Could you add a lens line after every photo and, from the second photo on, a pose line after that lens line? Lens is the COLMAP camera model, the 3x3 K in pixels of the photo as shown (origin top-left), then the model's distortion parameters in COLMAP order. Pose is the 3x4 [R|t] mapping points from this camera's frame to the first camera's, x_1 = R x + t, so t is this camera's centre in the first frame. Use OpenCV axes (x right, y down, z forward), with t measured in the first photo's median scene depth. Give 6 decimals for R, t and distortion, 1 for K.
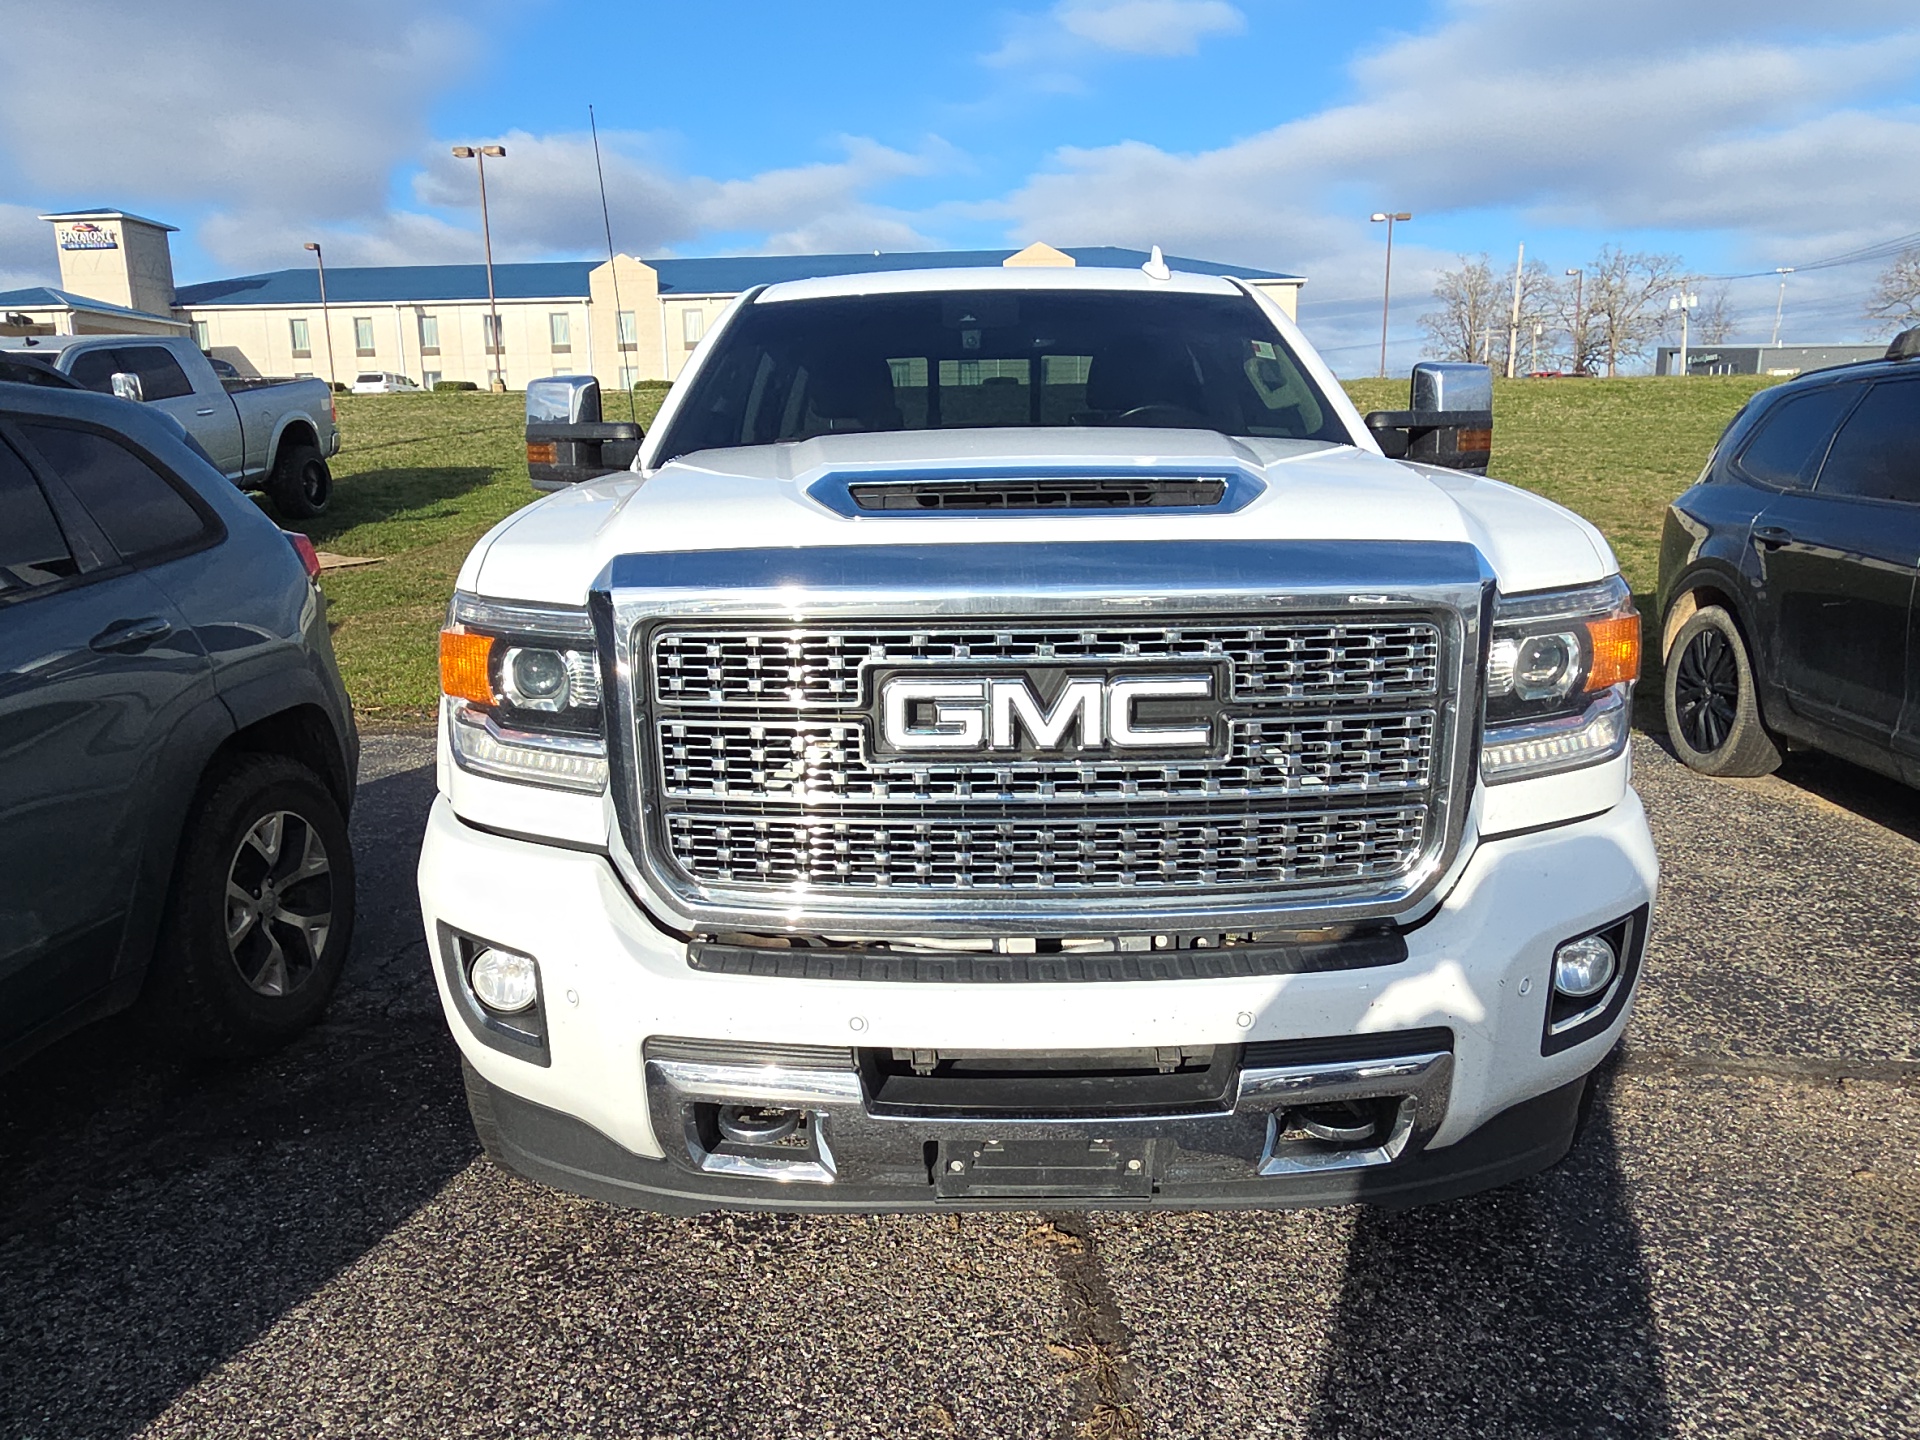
lens RADIAL K [[1313.6, 0, 932.2], [0, 1313.6, 717.6], [0, 0, 1]] dist [0.007641, -0.000933]
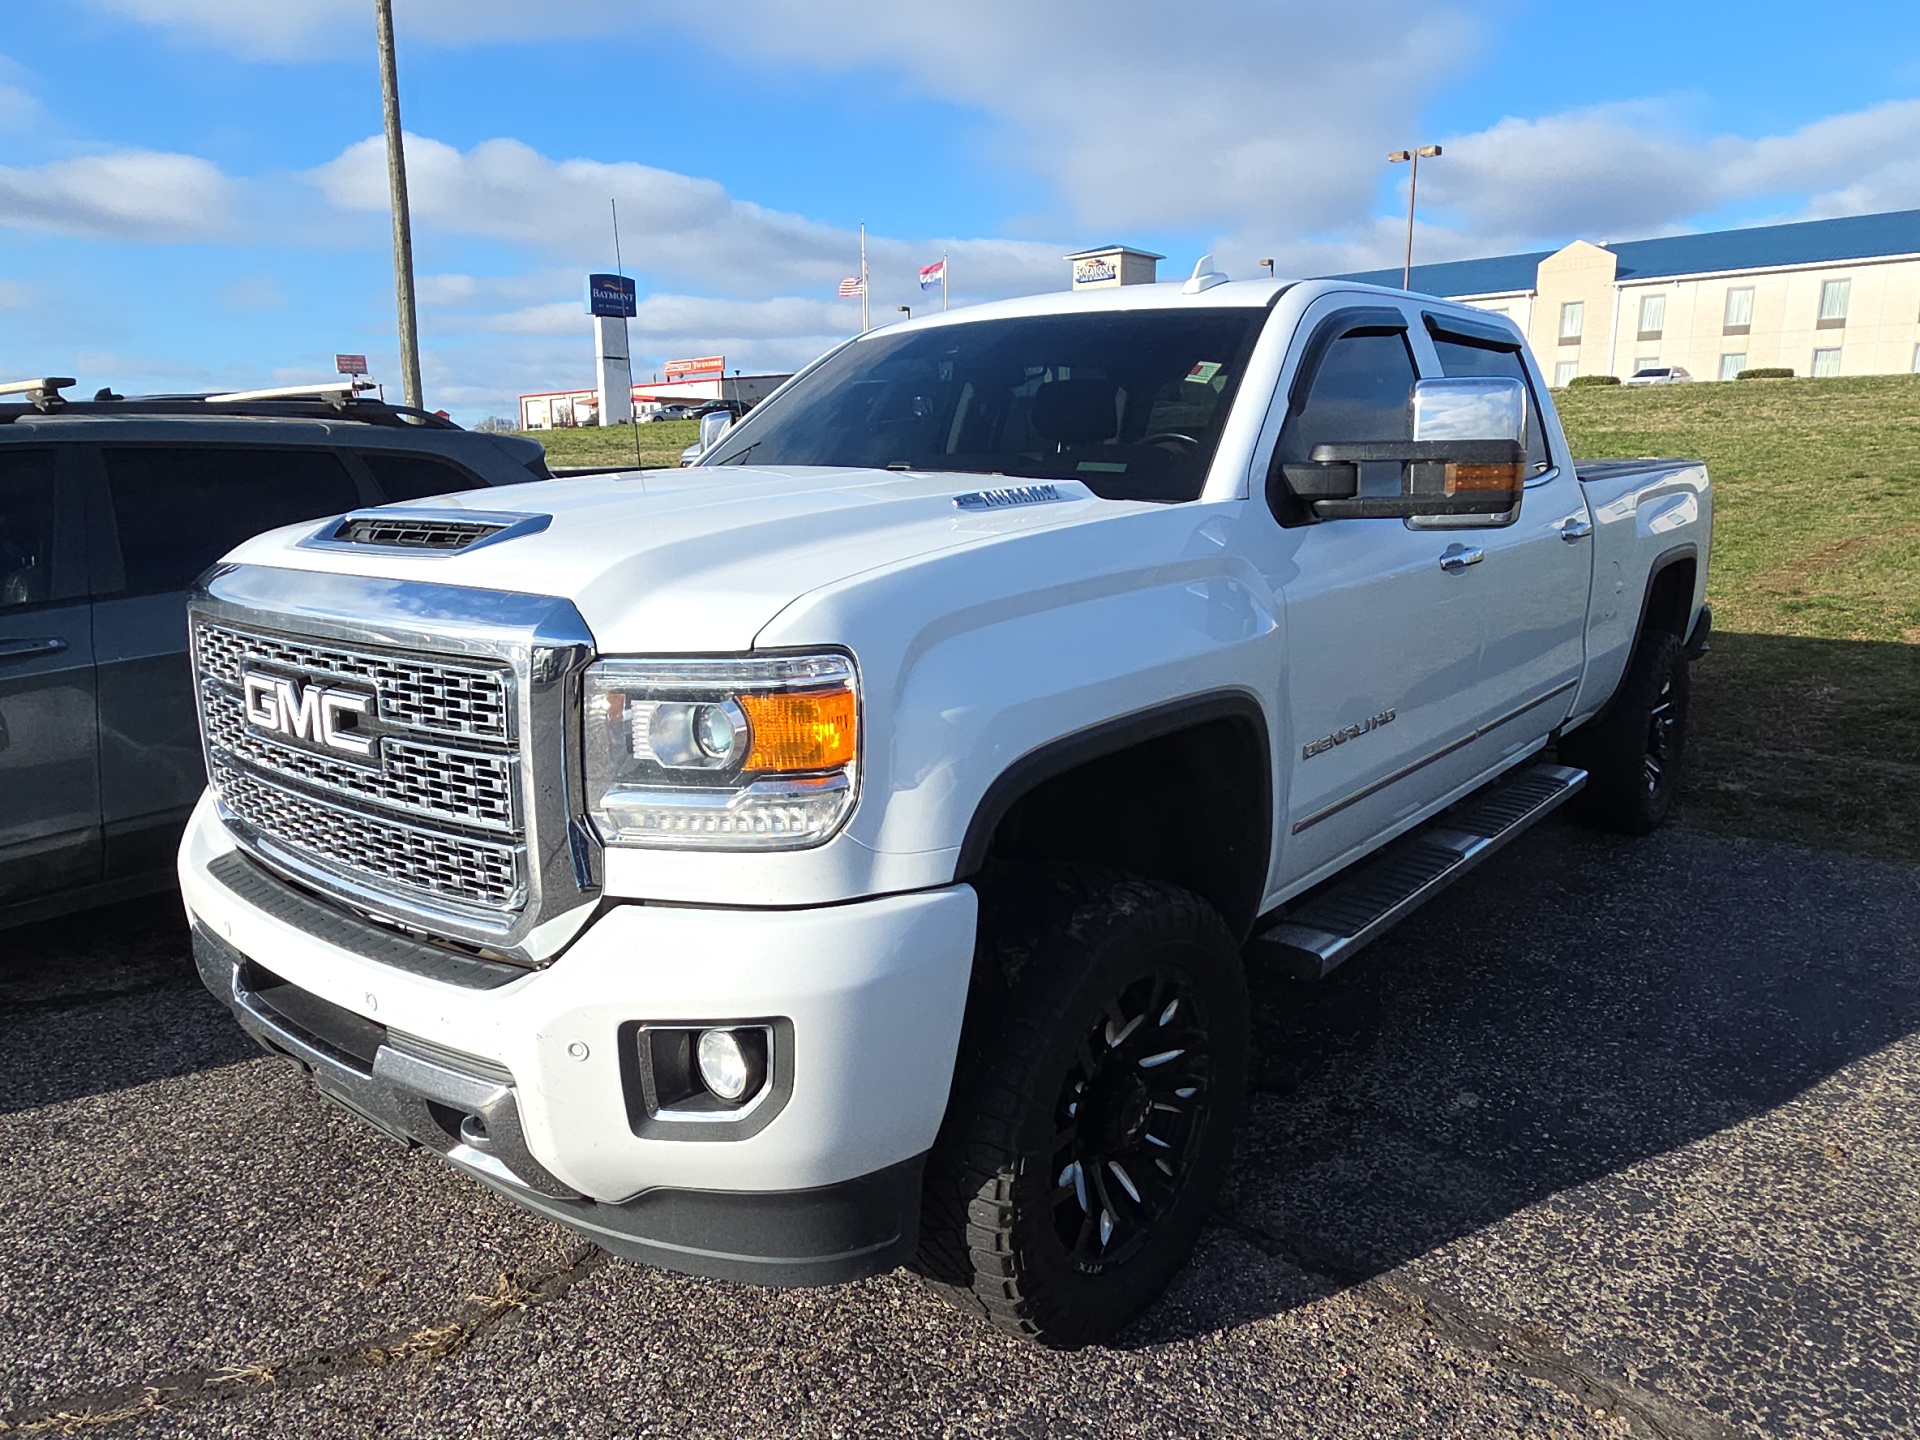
lens RADIAL K [[1313.6, 0, 932.2], [0, 1313.6, 717.6], [0, 0, 1]] dist [0.007641, -0.000933]
pose [[0.772140, 0.128104, -0.622407, 1.146166], [-0.128346, 0.990722, 0.044687, -0.112221], [0.622357, 0.045379, 0.781417, 0.352325]]
